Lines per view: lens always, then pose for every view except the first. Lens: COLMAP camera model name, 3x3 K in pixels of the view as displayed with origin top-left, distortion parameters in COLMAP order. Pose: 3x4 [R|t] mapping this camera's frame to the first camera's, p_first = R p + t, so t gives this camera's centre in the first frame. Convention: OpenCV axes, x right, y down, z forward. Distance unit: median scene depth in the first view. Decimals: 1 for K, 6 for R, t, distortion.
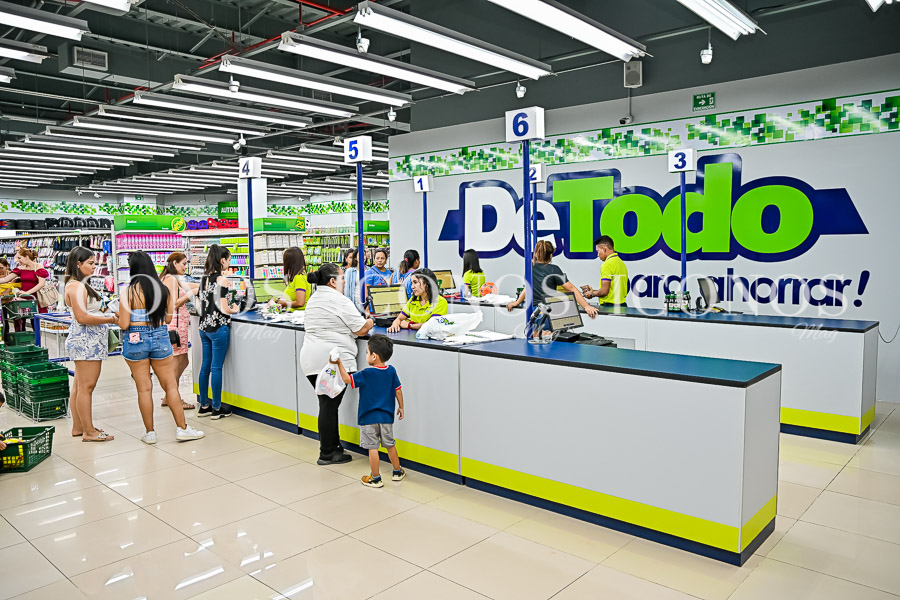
lens RADIAL K [[653.5, 0, 451.0], [0, 653.5, 301.4], [0, 0, 1]] dist [-0.037203, 0.025113]
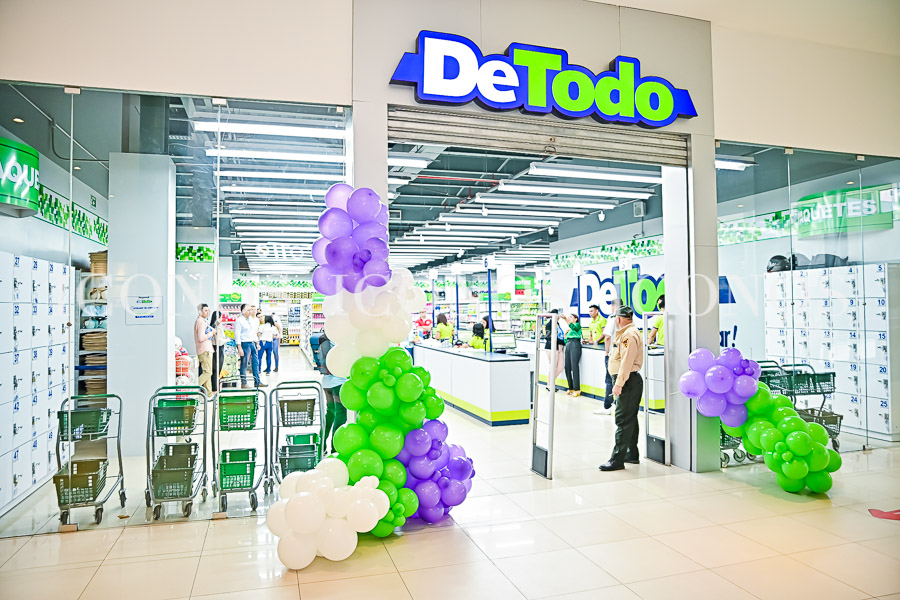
lens RADIAL K [[623.4, 0, 448.0], [0, 623.4, 298.8], [0, 0, 1]] dist [0.008916, 0.001065]
pose [[0.856411, -0.011104, -0.516176, 0.750054], [-0.041246, 0.995102, -0.089840, 0.053136], [0.514645, 0.098230, 0.851758, -0.670128]]
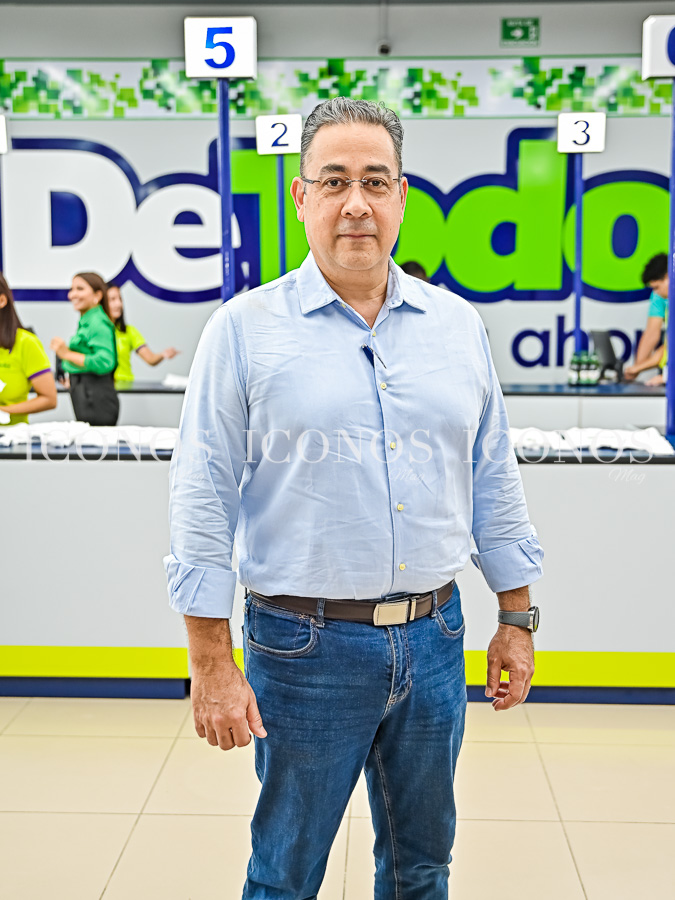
lens RADIAL K [[1039.6, 0, 311.9], [0, 1039.6, 456.0], [0, 0, 1]] dist [0.019548, 0.000000]
pose [[0.770011, -0.103237, 0.629623, -0.316690], [0.048931, 0.993471, 0.103055, -0.024061], [-0.636151, -0.048545, 0.770036, 0.290159]]
